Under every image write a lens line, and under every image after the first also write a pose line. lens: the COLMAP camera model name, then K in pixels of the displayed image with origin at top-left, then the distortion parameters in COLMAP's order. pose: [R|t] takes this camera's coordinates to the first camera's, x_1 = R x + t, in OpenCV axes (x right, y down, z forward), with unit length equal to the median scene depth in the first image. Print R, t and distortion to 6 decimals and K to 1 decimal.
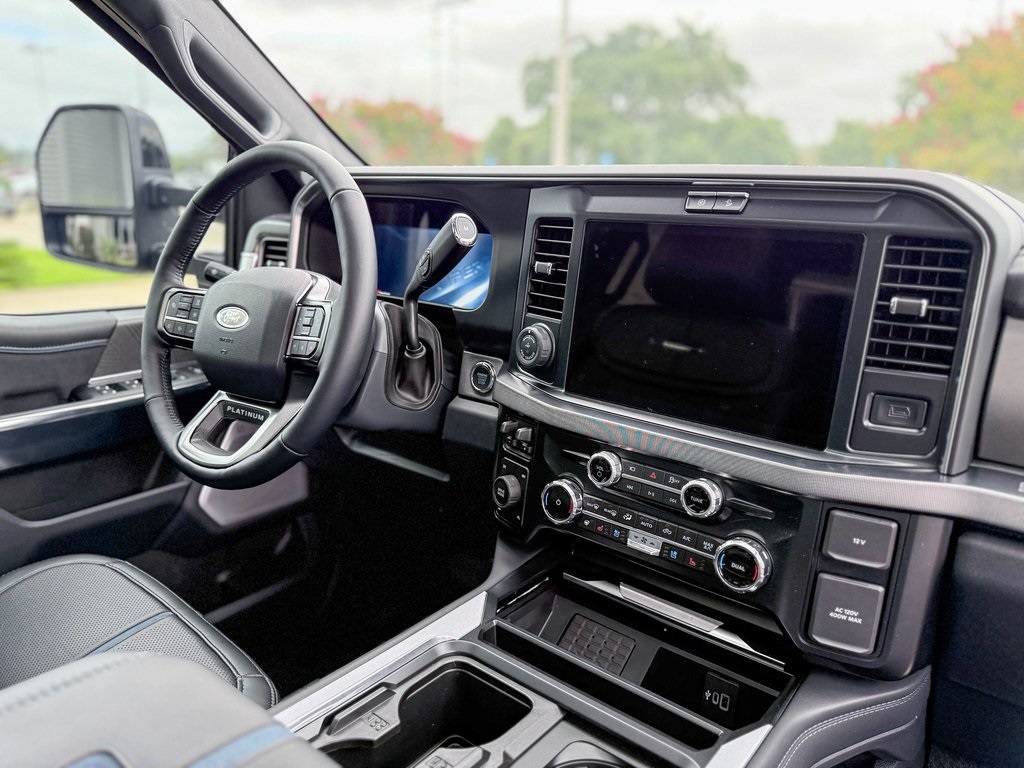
lens RADIAL K [[735.3, 0, 508.2], [0, 735.3, 387.1], [0, 0, 1]] dist [0.005677, -0.028134]
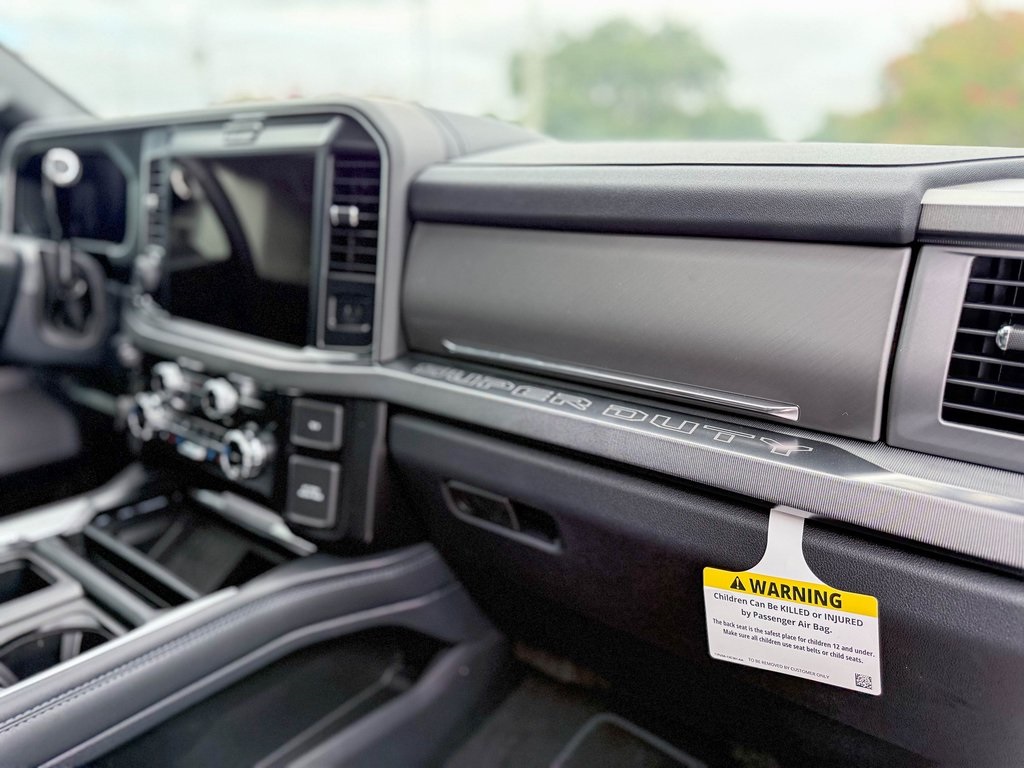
lens RADIAL K [[735.3, 0, 517.4], [0, 735.3, 386.2], [0, 0, 1]] dist [0.005677, -0.028134]
pose [[0.999488, -0.021231, 0.023956, 0.753724], [0.021078, 0.999756, 0.006627, 0.145265], [-0.024091, -0.006119, 0.999691, -0.137415]]
